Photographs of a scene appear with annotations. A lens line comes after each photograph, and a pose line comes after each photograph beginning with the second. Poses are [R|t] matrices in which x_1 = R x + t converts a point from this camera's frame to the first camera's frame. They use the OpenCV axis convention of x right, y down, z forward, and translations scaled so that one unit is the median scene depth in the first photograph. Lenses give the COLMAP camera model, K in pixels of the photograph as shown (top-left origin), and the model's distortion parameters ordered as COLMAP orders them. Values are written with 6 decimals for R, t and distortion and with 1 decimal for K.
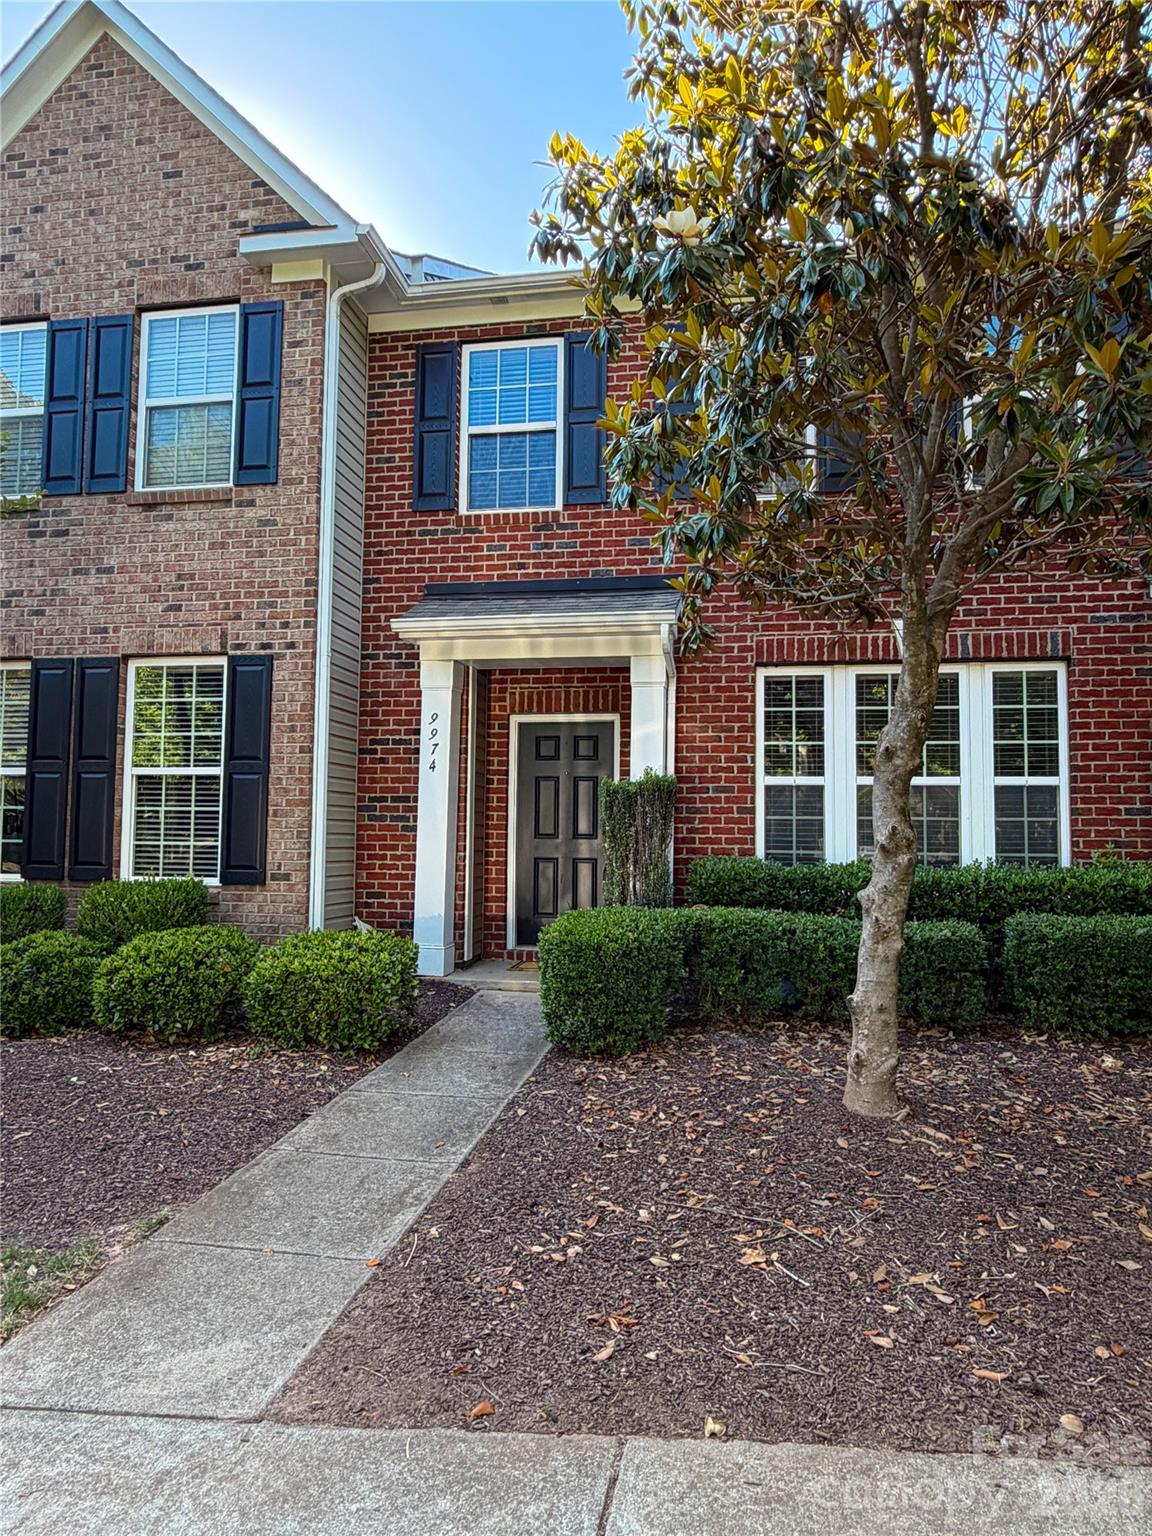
lens RADIAL K [[992.0, 0, 582.3], [0, 992.0, 767.9], [0, 0, 1]] dist [-0.001280, 0.002587]
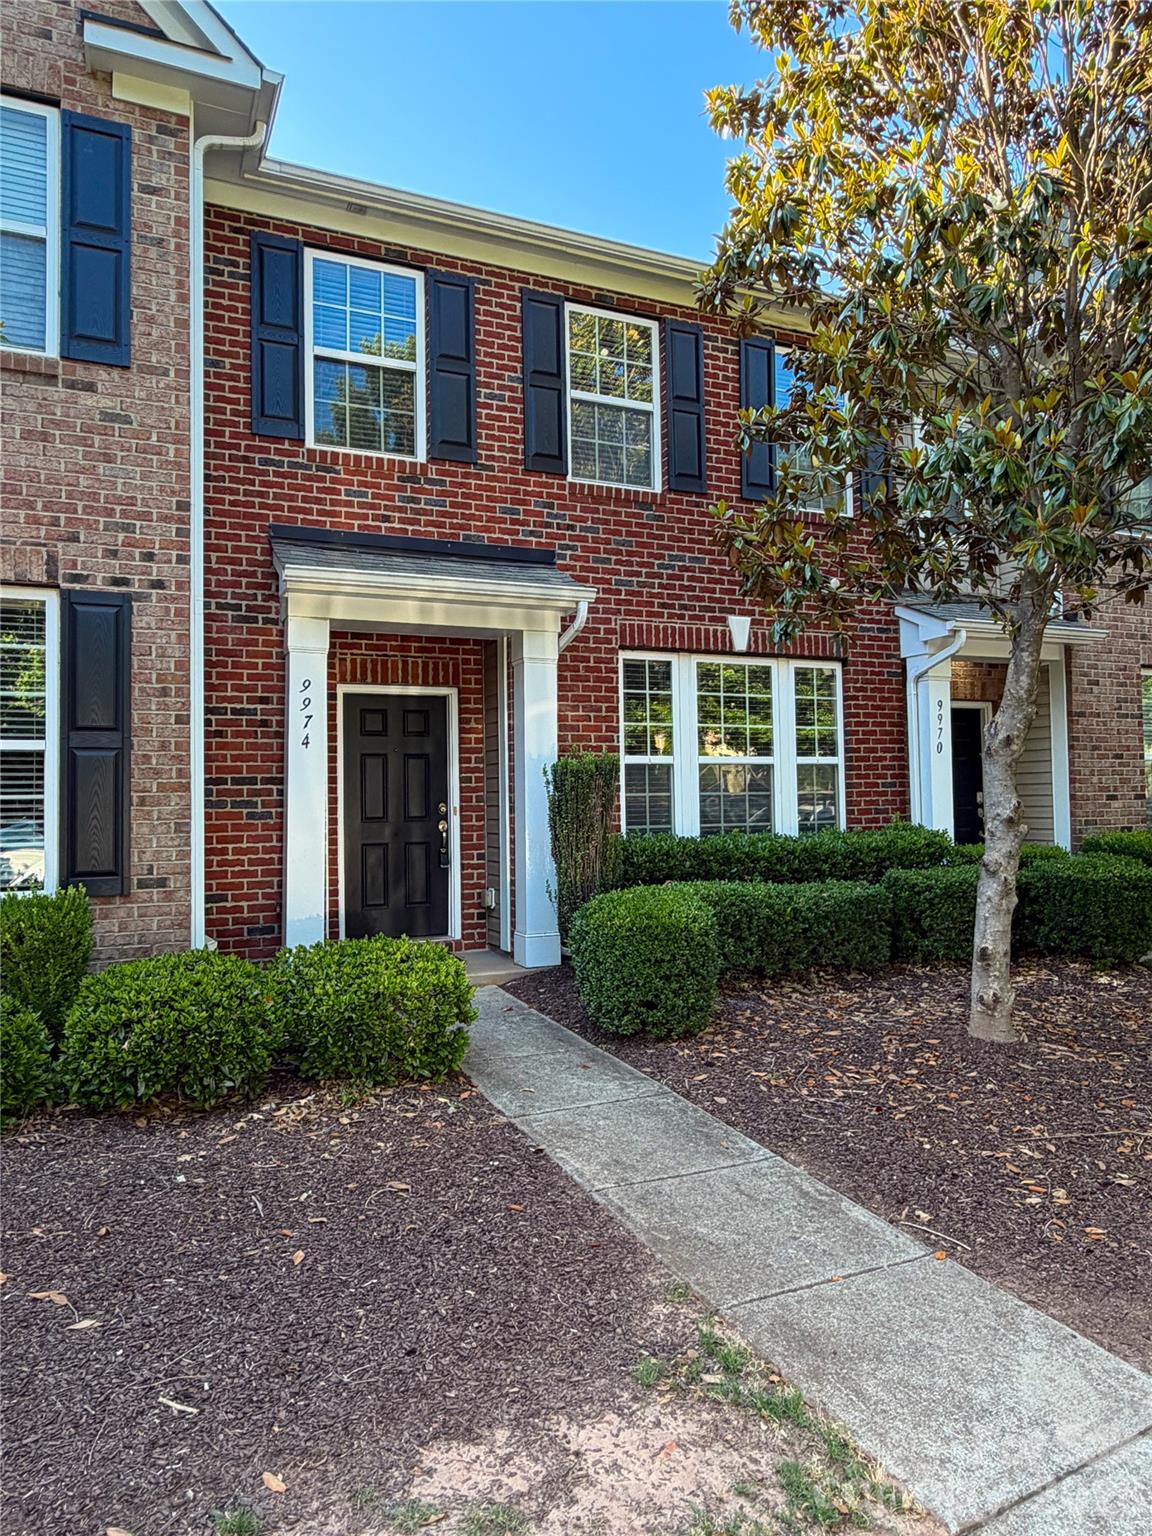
lens RADIAL K [[992.0, 0, 580.2], [0, 992.0, 767.2], [0, 0, 1]] dist [-0.001280, 0.002587]
pose [[0.828083, -0.002661, 0.560599, -0.446127], [-0.011745, 0.999687, 0.022095, -0.001547], [-0.560483, -0.024881, 0.827792, 0.167275]]
